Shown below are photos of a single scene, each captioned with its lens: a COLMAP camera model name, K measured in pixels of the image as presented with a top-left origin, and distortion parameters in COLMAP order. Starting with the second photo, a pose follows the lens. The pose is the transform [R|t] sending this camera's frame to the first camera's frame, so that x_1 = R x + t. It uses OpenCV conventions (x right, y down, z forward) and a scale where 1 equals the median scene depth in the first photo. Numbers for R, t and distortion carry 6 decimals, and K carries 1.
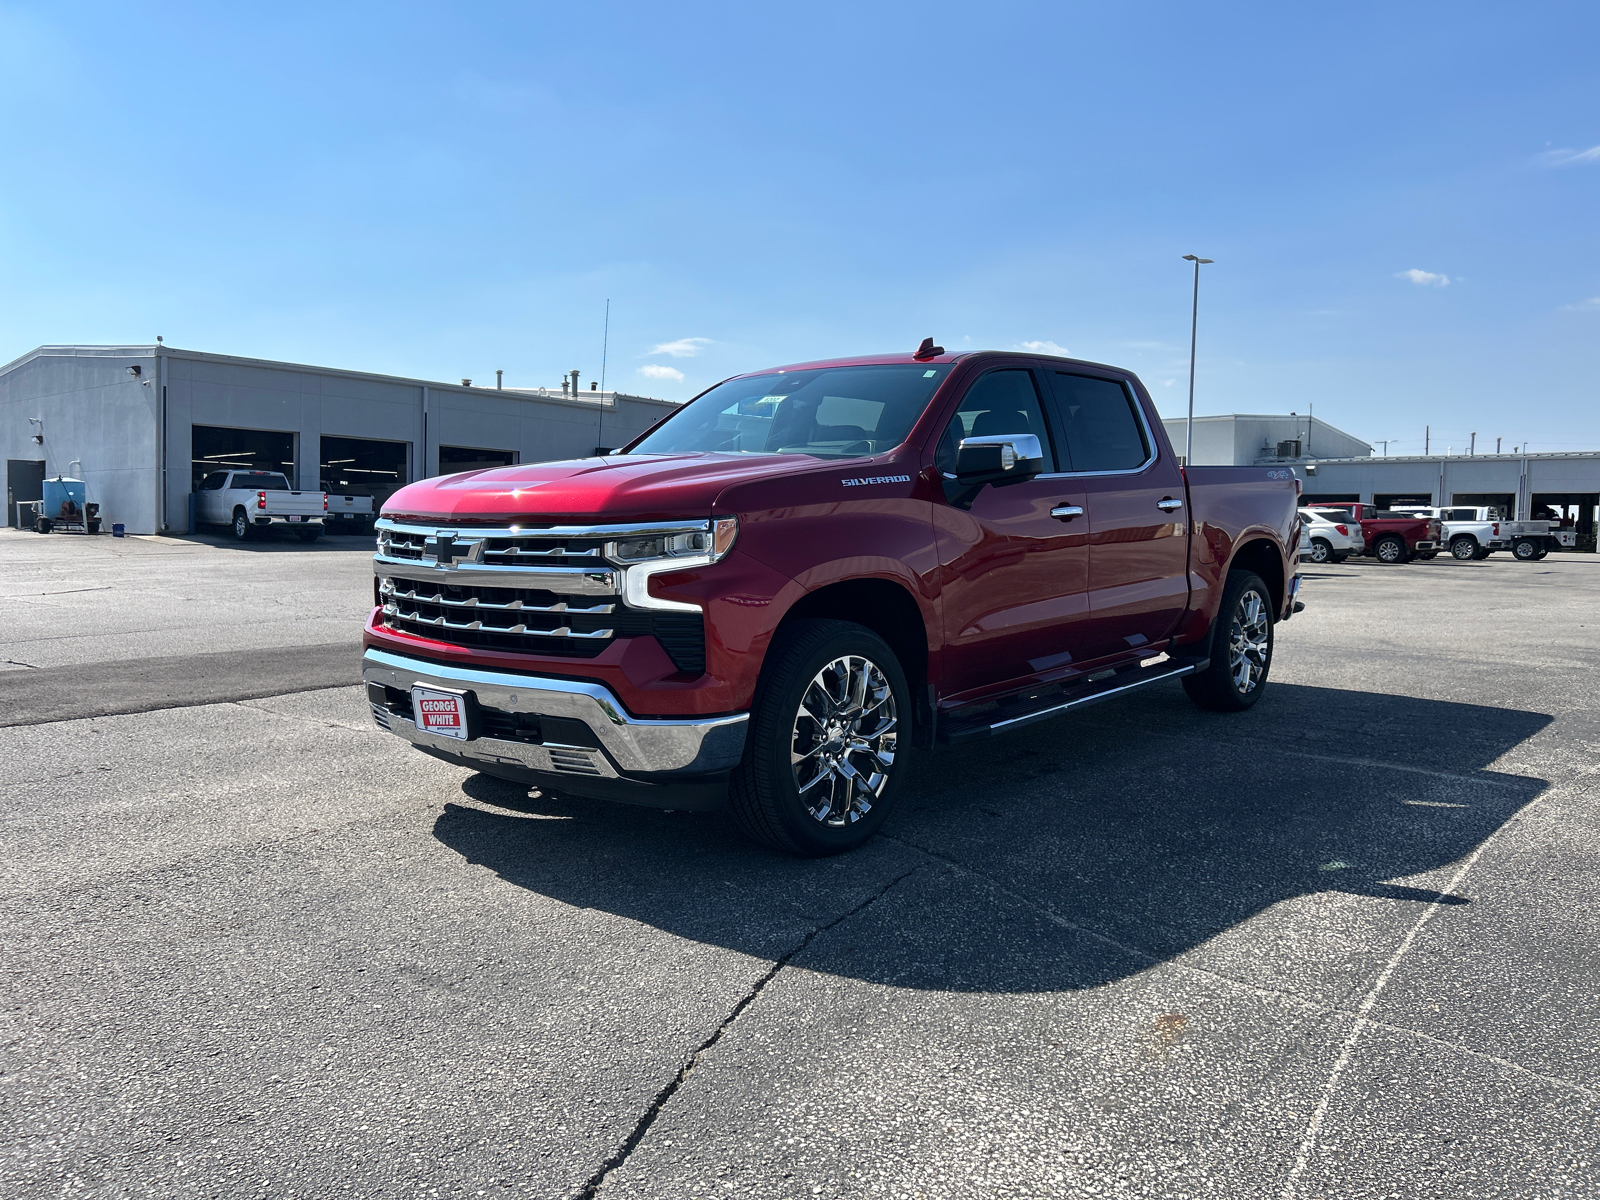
lens RADIAL K [[1202.1, 0, 799.6], [0, 1202.1, 602.5], [0, 0, 1]] dist [0.048963, -0.058128]
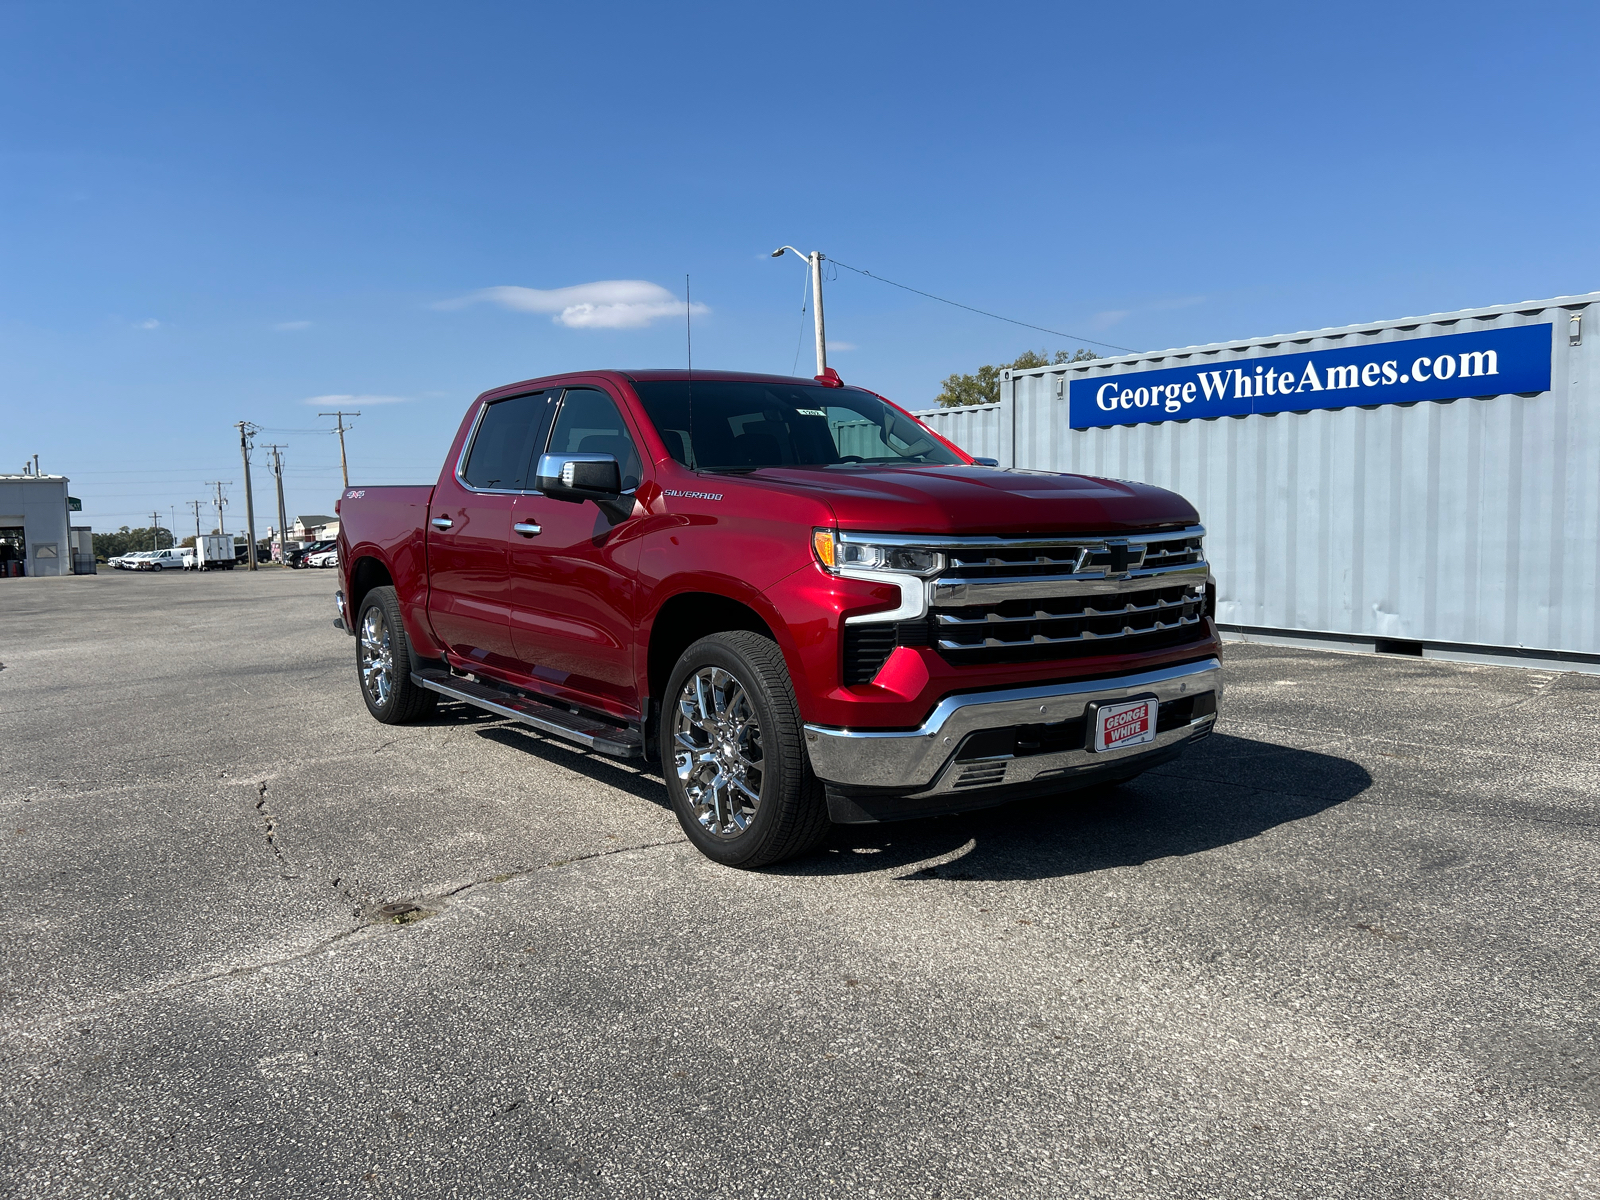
lens RADIAL K [[1202.1, 0, 794.1], [0, 1202.1, 604.9], [0, 0, 1]] dist [0.048963, -0.058128]
pose [[0.230148, -0.086337, 0.969318, -1.248323], [0.105884, 0.992365, 0.063249, -0.092091], [-0.967378, 0.088078, 0.237532, 0.974747]]
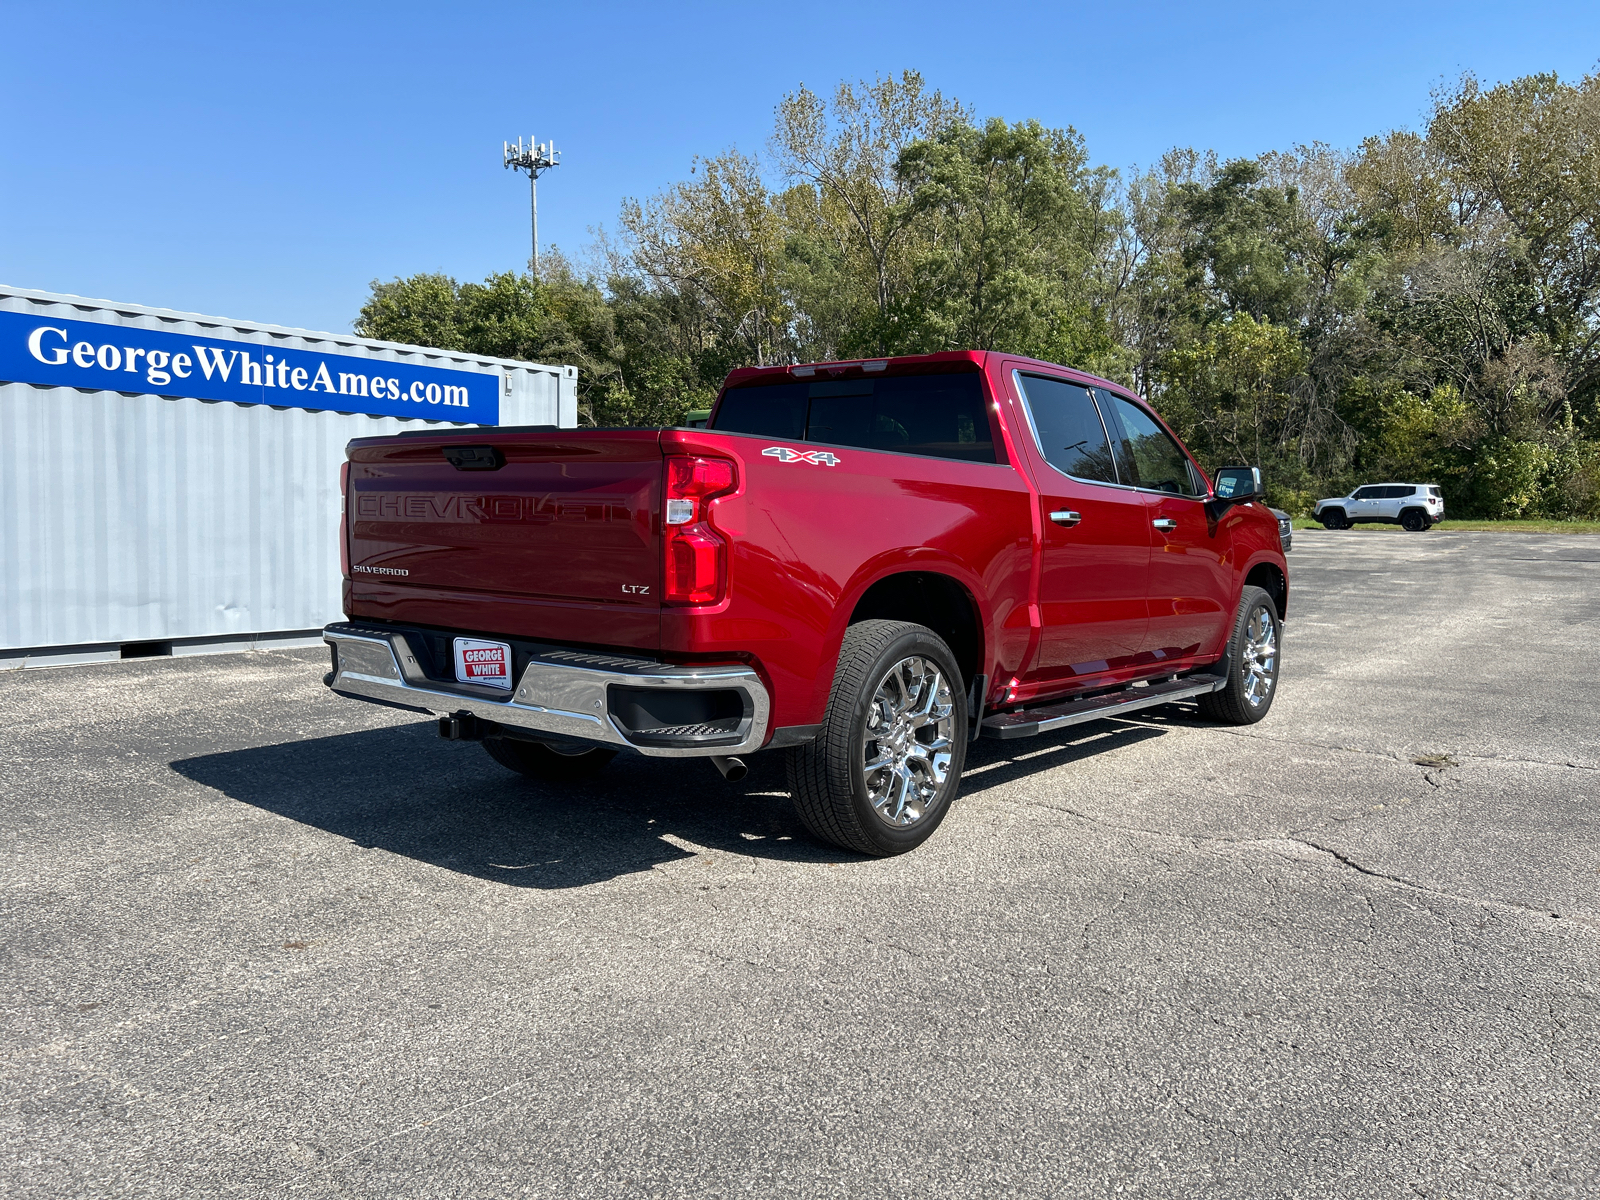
lens RADIAL K [[1202.1, 0, 793.3], [0, 1202.1, 591.1], [0, 0, 1]] dist [0.048963, -0.058128]
pose [[-0.999152, -0.021812, -0.034932, 0.394720], [-0.026966, 0.987602, 0.154647, -0.249594], [0.031126, 0.155457, -0.987352, 2.907027]]
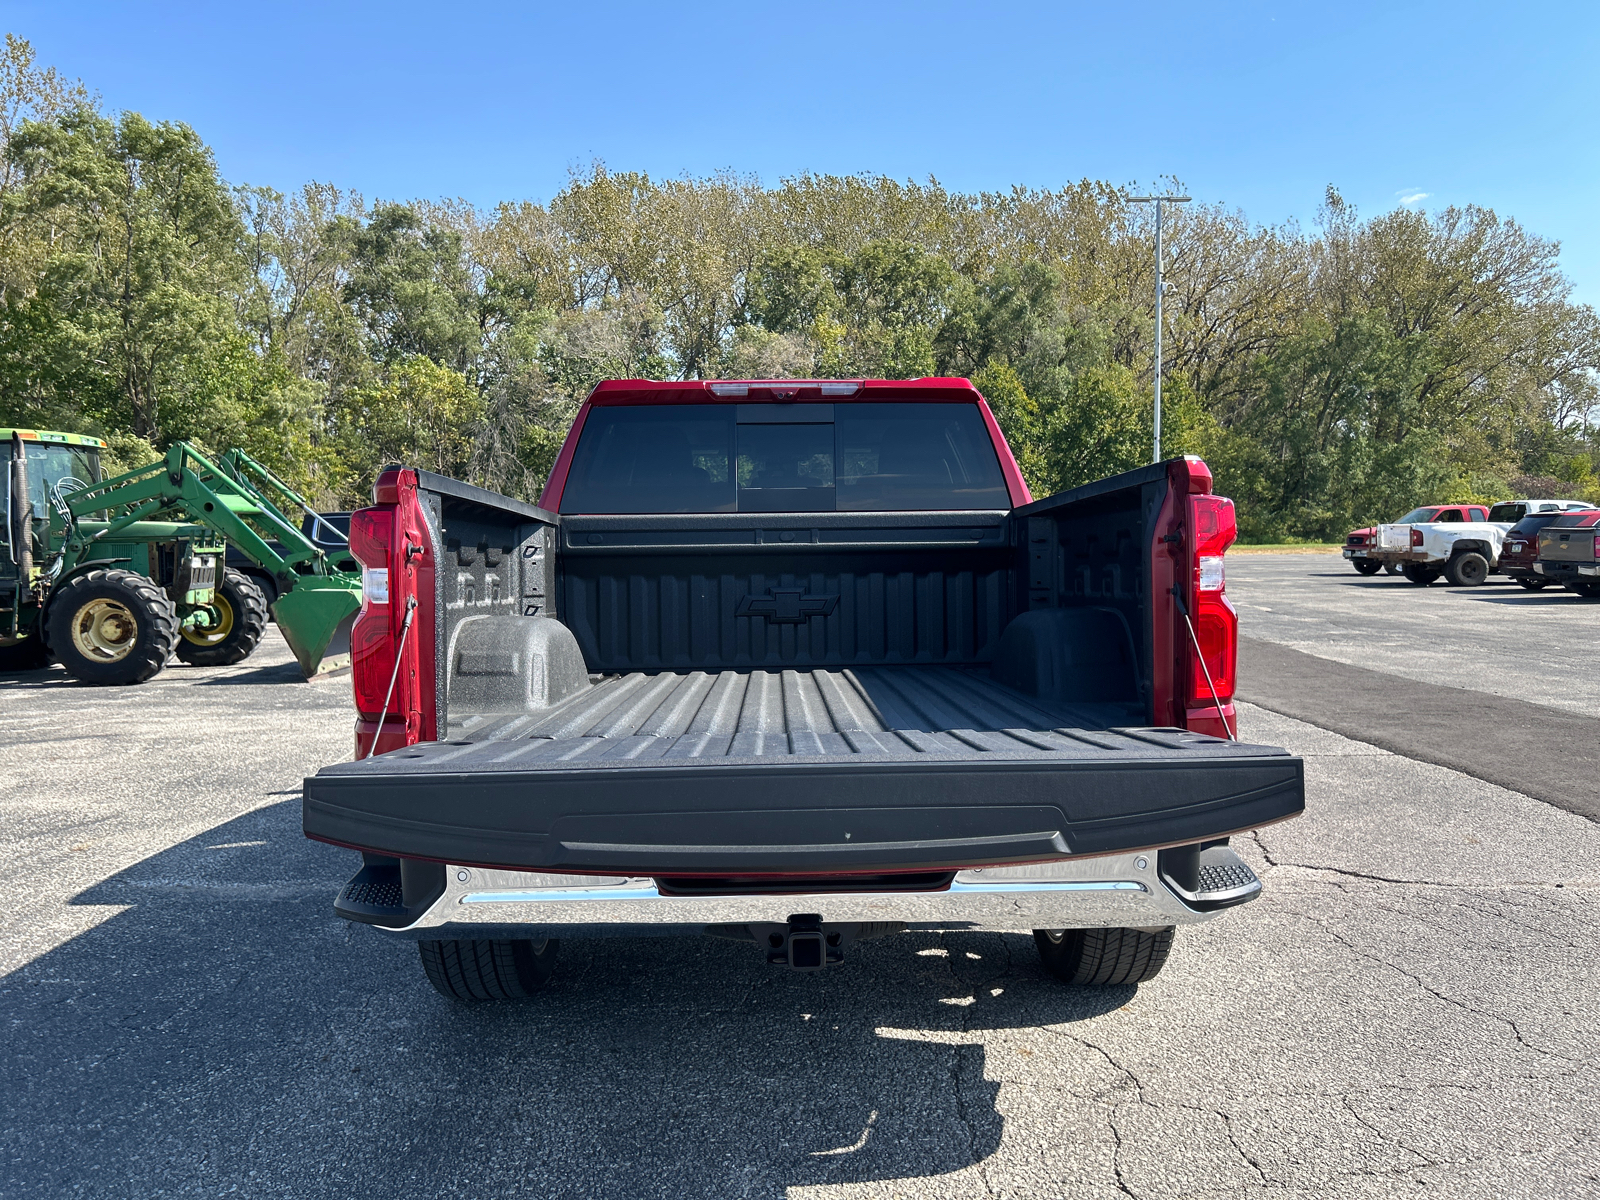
lens RADIAL K [[1202.1, 0, 802.1], [0, 1202.1, 591.8], [0, 0, 1]] dist [0.048963, -0.058128]
pose [[-0.743766, 0.024155, -0.668004, 0.983767], [-0.051726, 0.994270, 0.093545, -0.210659], [0.666436, 0.104129, -0.738255, 2.397673]]
